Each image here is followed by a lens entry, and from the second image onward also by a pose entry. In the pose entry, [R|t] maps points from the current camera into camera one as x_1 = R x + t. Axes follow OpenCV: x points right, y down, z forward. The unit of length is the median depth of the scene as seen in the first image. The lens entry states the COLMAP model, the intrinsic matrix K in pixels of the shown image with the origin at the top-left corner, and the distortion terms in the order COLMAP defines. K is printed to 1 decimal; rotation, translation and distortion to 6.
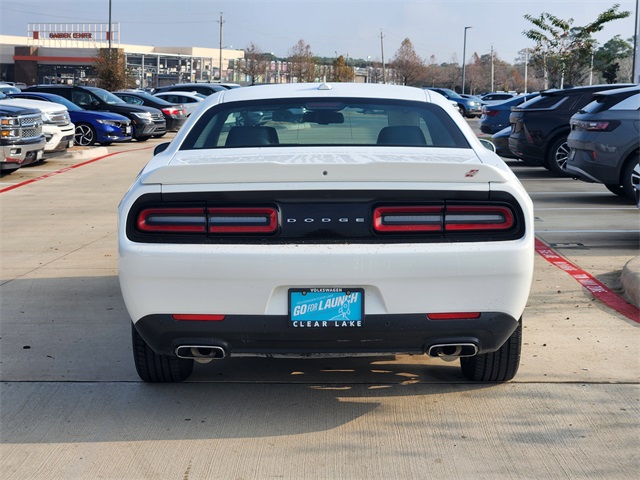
lens RADIAL K [[1194.8, 0, 308.0], [0, 1194.8, 239.7], [0, 0, 1]] dist [-0.003756, 0.403889]
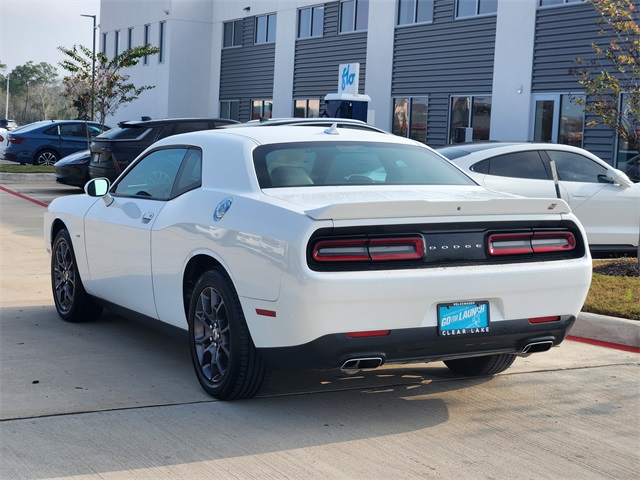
lens RADIAL K [[1194.8, 0, 308.0], [0, 1194.8, 239.7], [0, 0, 1]] dist [-0.003756, 0.403889]
pose [[0.882407, -0.026374, 0.469748, -0.669397], [0.035857, 0.999294, -0.011250, -0.014662], [-0.469119, 0.026770, 0.882729, -0.006781]]
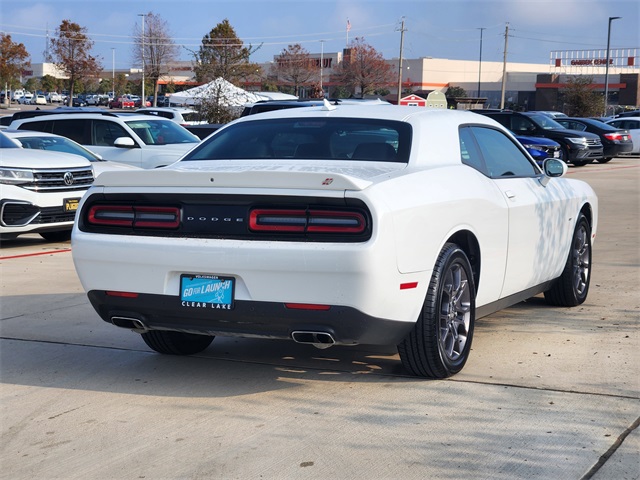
lens RADIAL K [[1194.8, 0, 308.0], [0, 1194.8, 239.7], [0, 0, 1]] dist [-0.003756, 0.403889]
pose [[0.906899, 0.038974, -0.419542, 0.582028], [-0.048248, 0.998769, -0.011513, 0.013178], [0.418577, 0.030683, 0.907663, -0.042911]]
